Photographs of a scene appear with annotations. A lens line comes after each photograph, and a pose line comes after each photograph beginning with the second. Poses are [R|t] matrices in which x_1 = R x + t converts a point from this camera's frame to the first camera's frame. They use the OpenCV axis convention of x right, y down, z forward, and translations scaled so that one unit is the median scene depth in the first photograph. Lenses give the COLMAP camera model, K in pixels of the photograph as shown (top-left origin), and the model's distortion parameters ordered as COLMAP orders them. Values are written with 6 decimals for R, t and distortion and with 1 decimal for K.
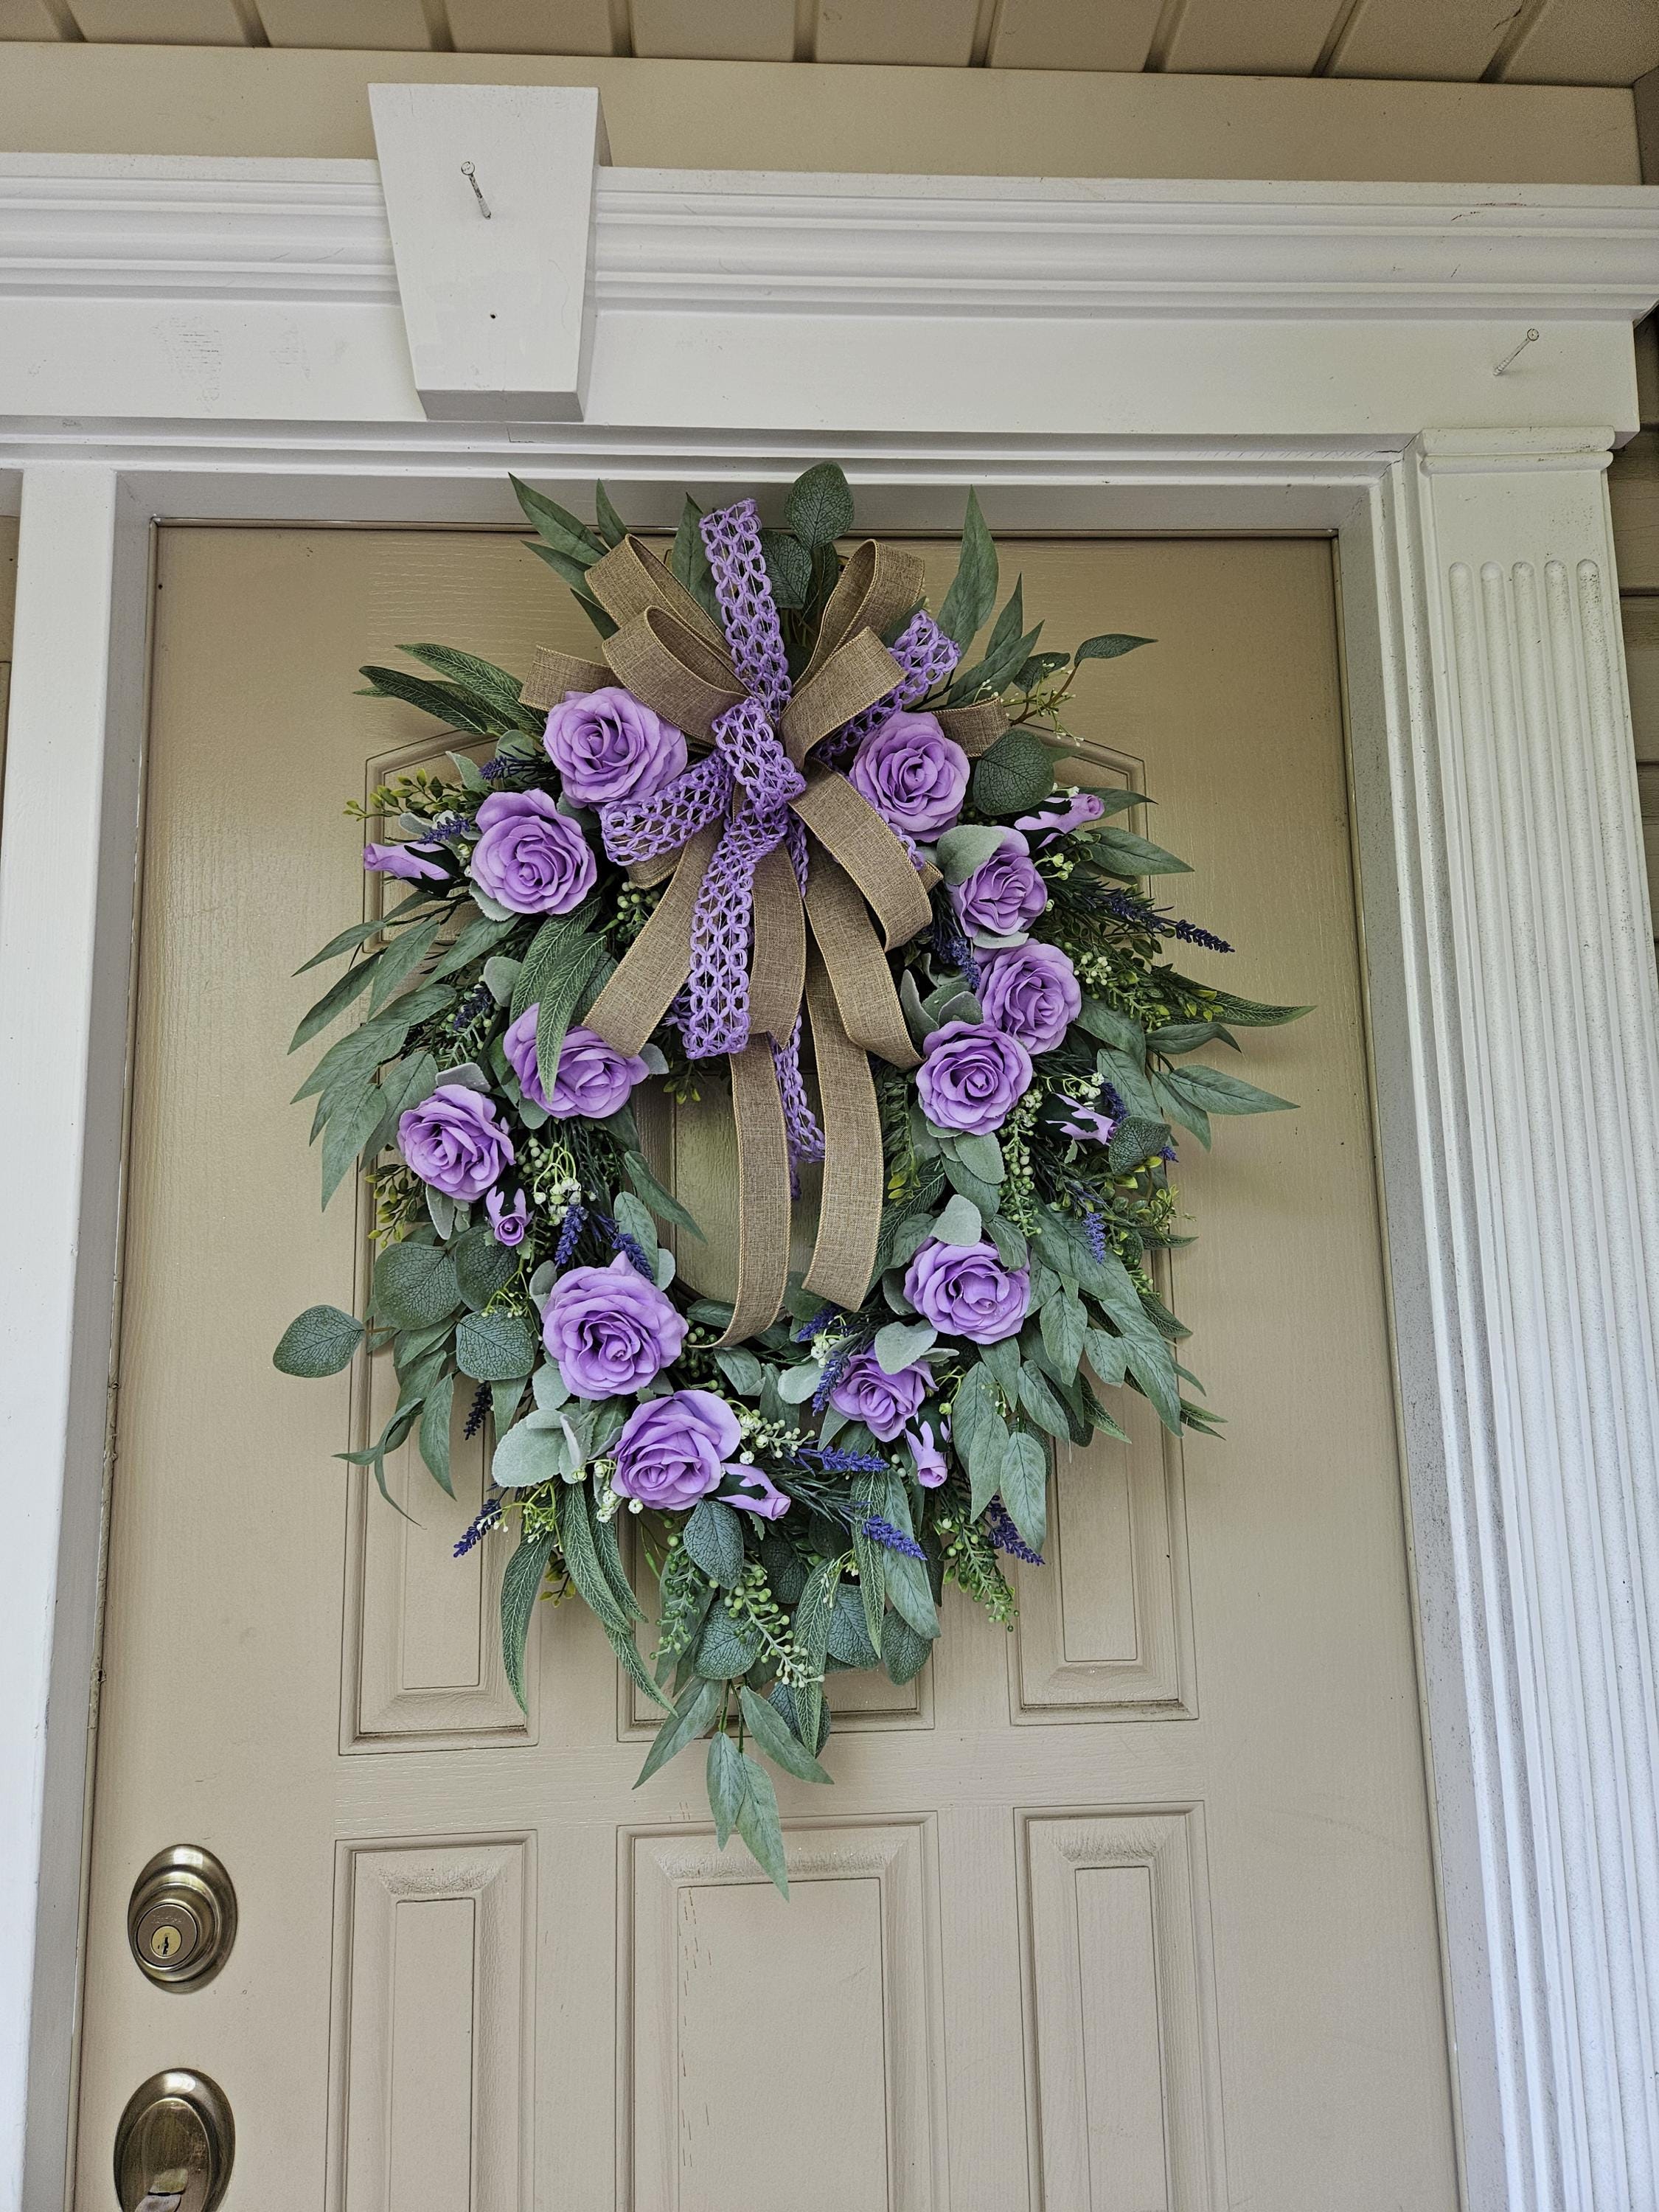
lens RADIAL K [[1684.5, 0, 829.5], [0, 1684.5, 1106.0], [0, 0, 1]] dist [0.062389, -0.065110]
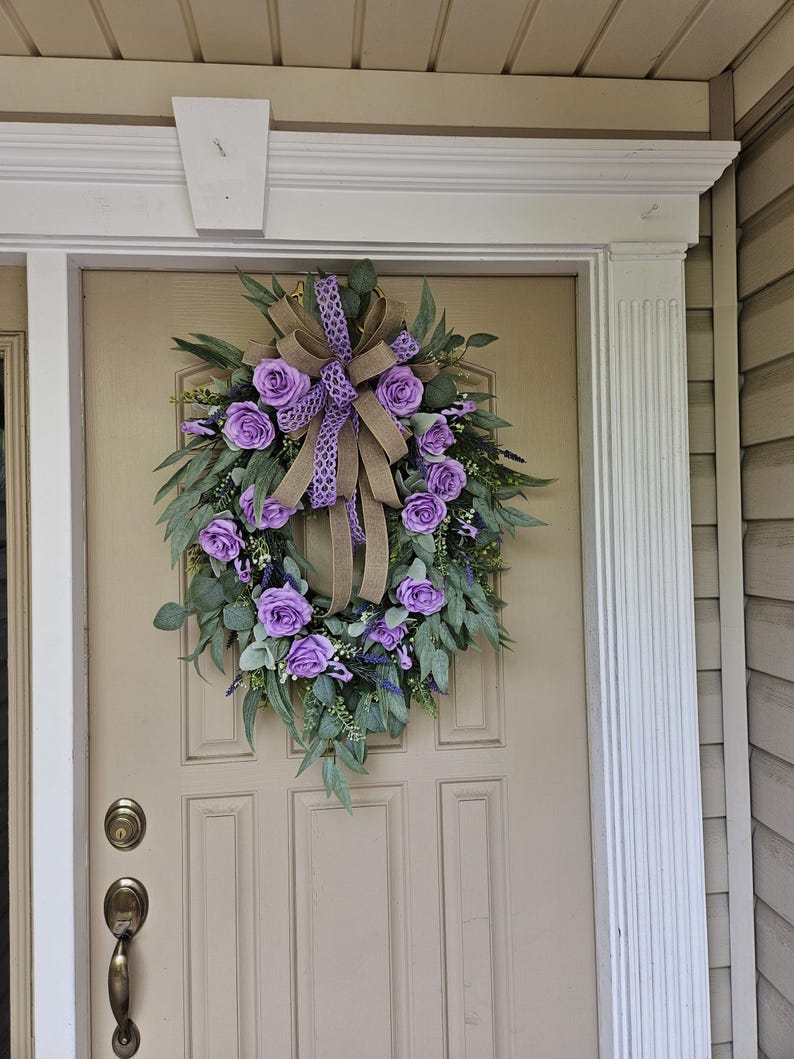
lens RADIAL K [[858.2, 0, 398.9], [0, 858.2, 526.4], [0, 0, 1]] dist [0.064581, -0.056454]
pose [[0.999039, -0.001038, 0.043820, -0.009659], [-0.005536, 0.988727, 0.149625, -0.192451], [-0.043482, -0.149724, 0.987771, -0.291814]]
